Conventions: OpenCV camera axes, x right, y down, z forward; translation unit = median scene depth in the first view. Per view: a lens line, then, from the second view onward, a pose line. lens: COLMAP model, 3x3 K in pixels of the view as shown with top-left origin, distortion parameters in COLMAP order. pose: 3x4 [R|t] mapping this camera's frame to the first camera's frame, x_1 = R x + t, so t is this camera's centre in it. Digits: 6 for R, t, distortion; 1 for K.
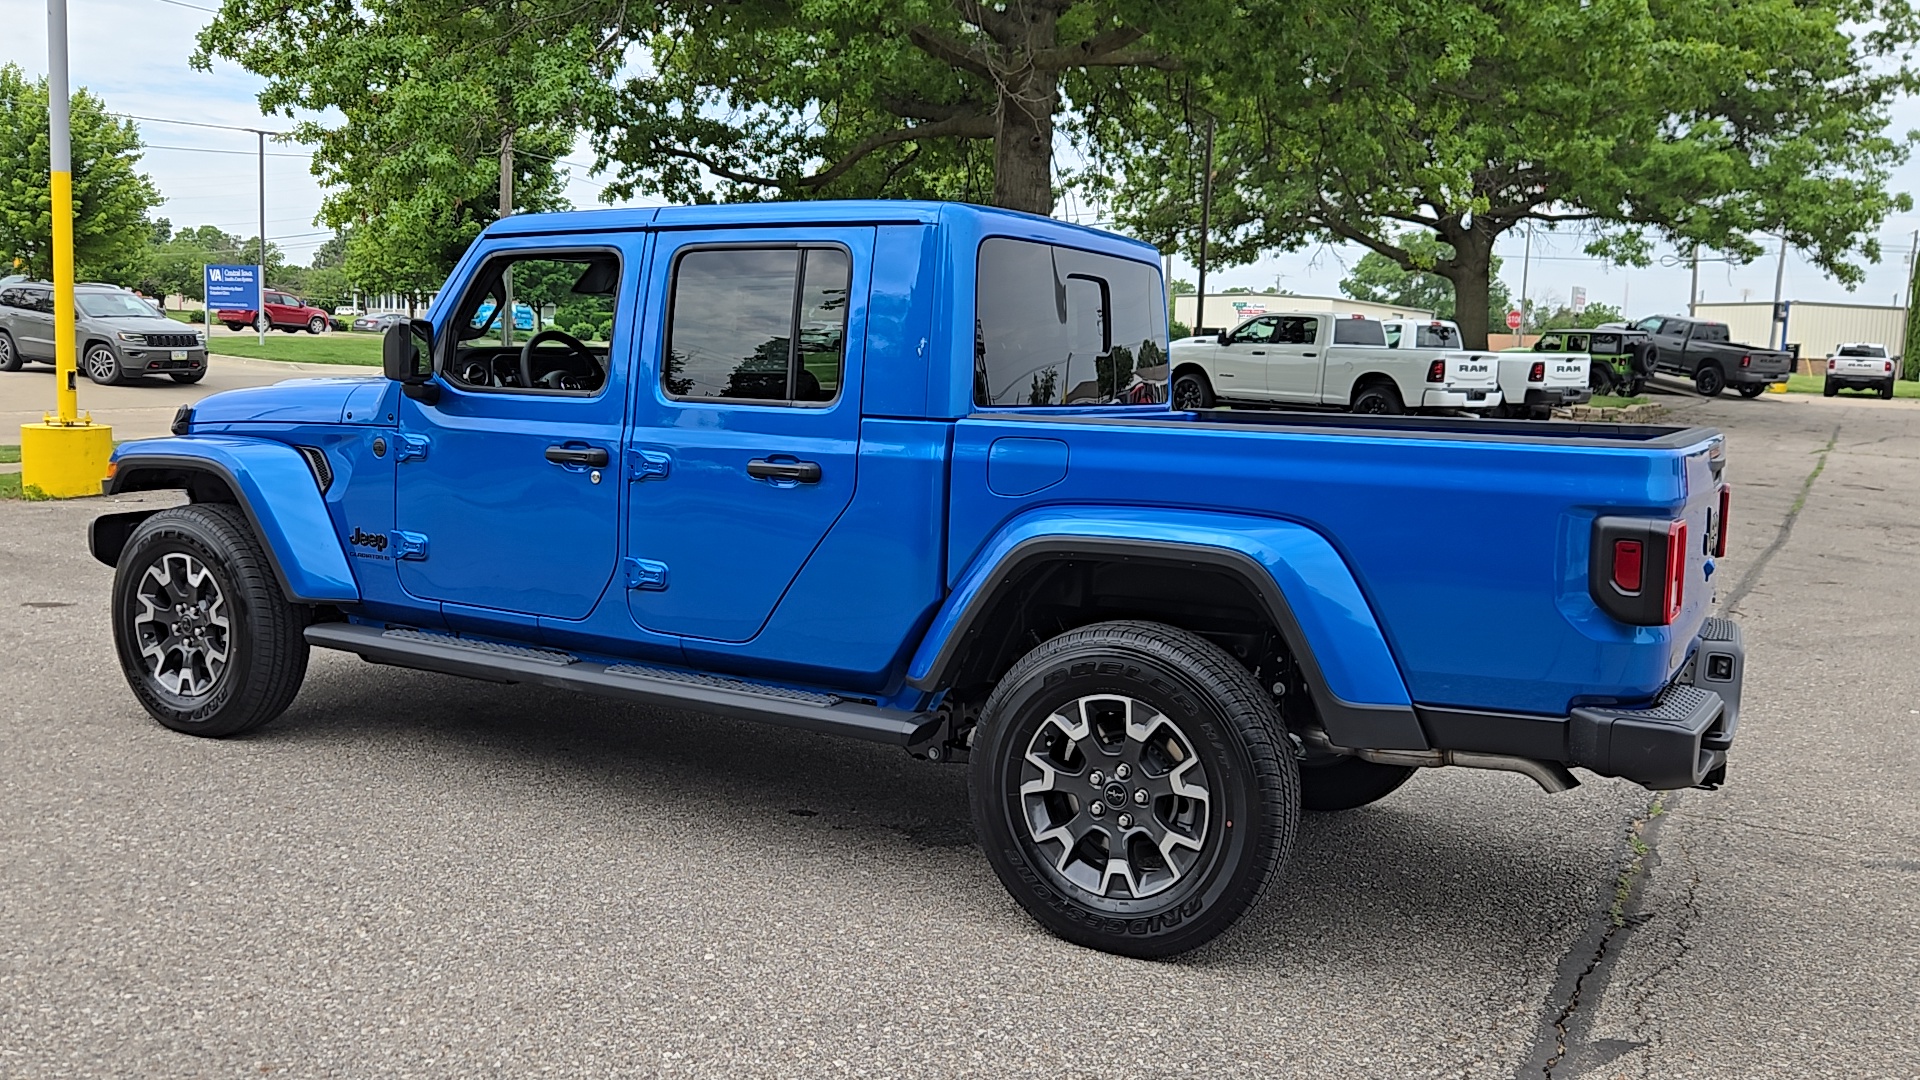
lens RADIAL K [[1618.1, 0, 960.0], [0, 1618.1, 540.0], [0, 0, 1]] dist [0.006158, 0.007315]
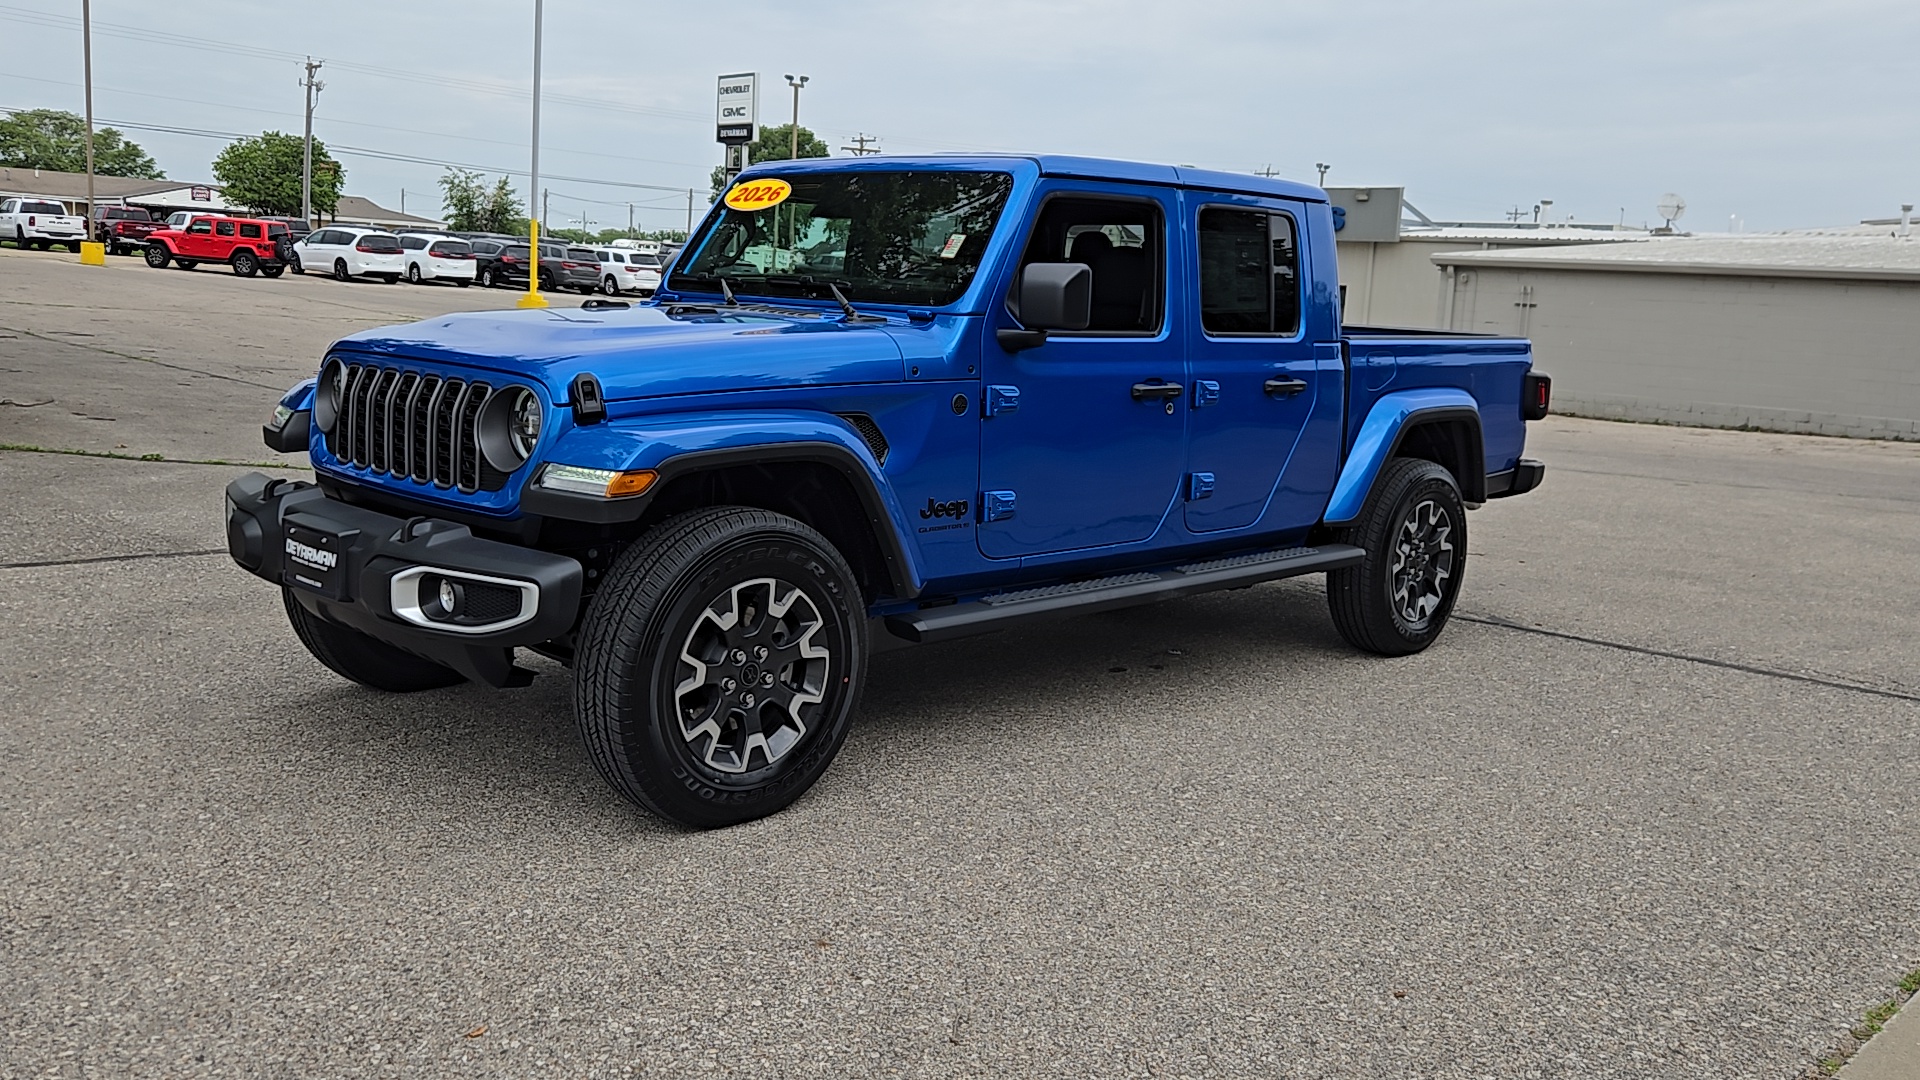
lens RADIAL K [[1629.4, 0, 960.0], [0, 1629.4, 540.0], [0, 0, 1]] dist [-0.004997, 0.009077]
pose [[0.240953, -0.174106, 0.954792, -0.996677], [0.068366, 0.984379, 0.162248, -0.104361], [-0.968126, 0.026181, 0.249092, 0.633686]]
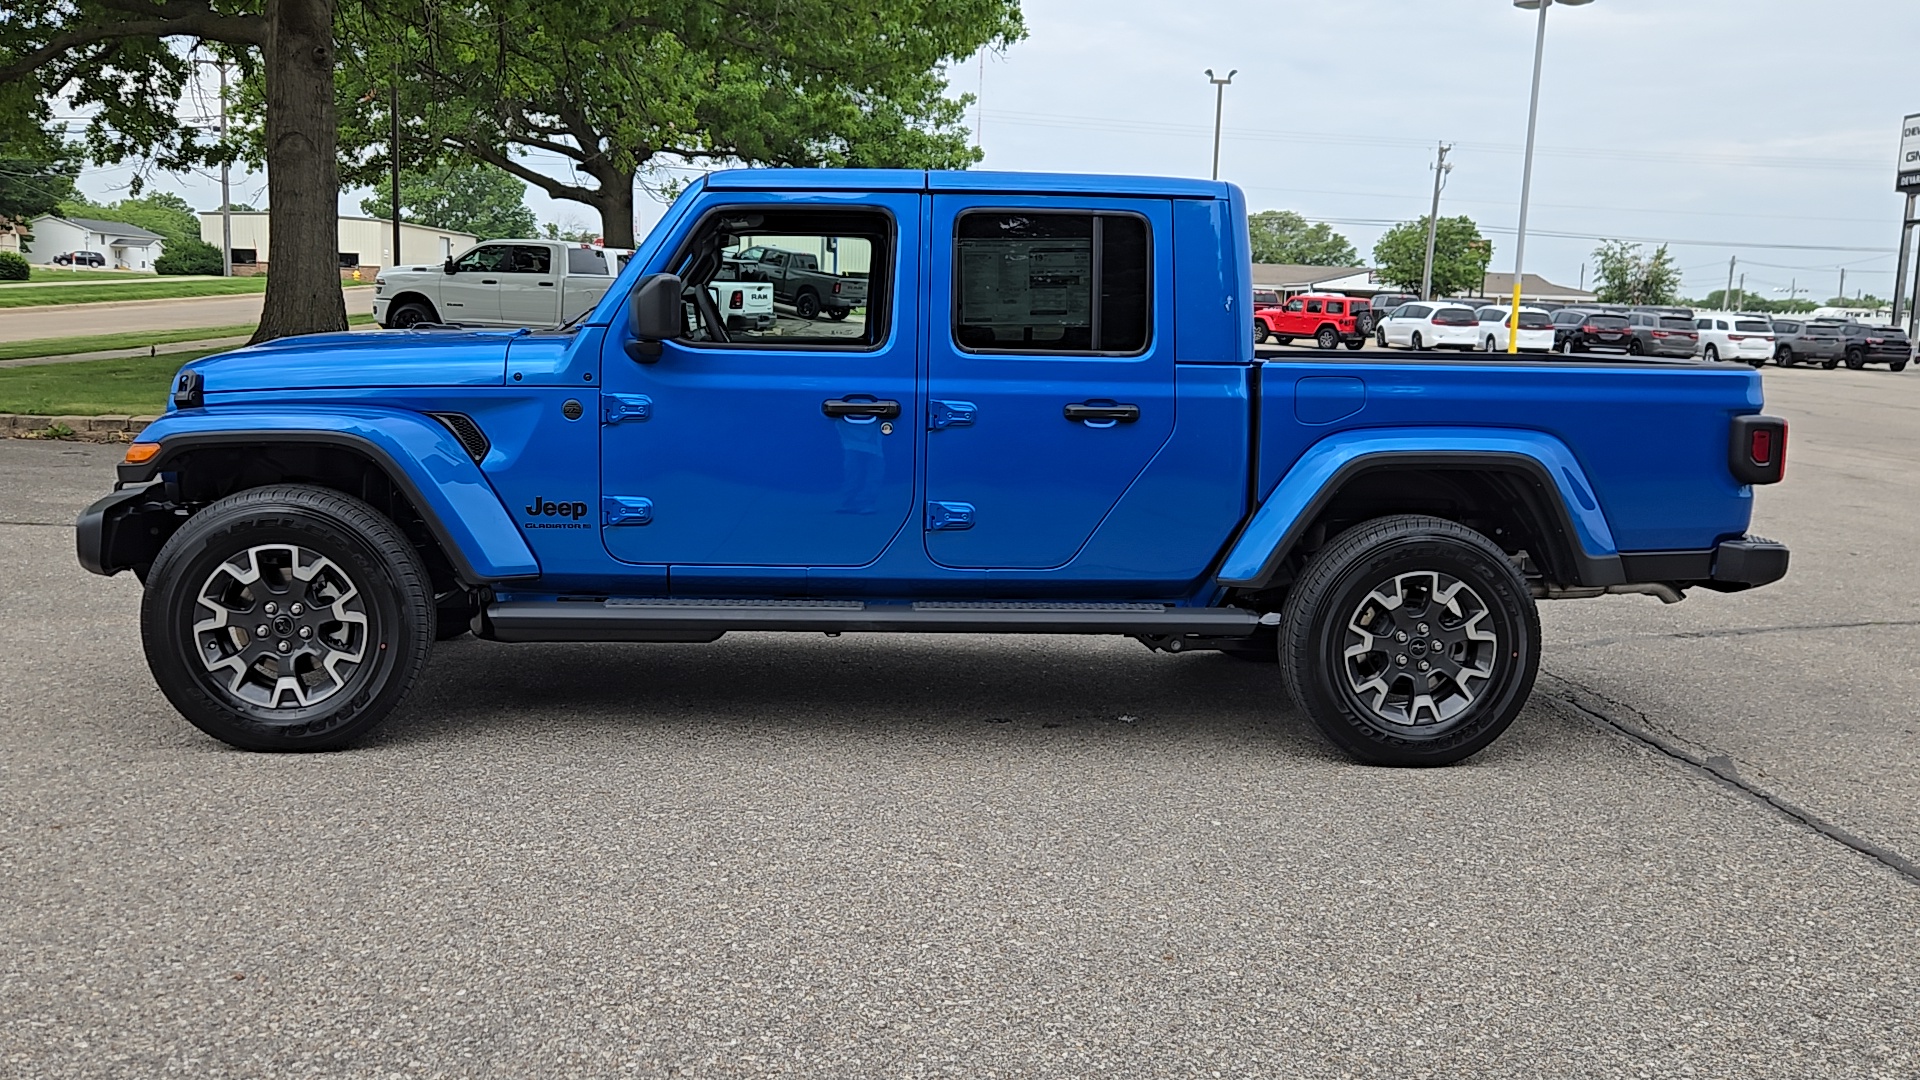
lens RADIAL K [[1614.5, 0, 954.4], [0, 1614.5, 545.9], [0, 0, 1]] dist [0.019814, -0.005021]
pose [[0.826031, -0.091424, 0.556161, -0.573415], [0.063292, 0.995562, 0.069651, -0.024143], [-0.560060, -0.022333, 0.828151, 0.077009]]
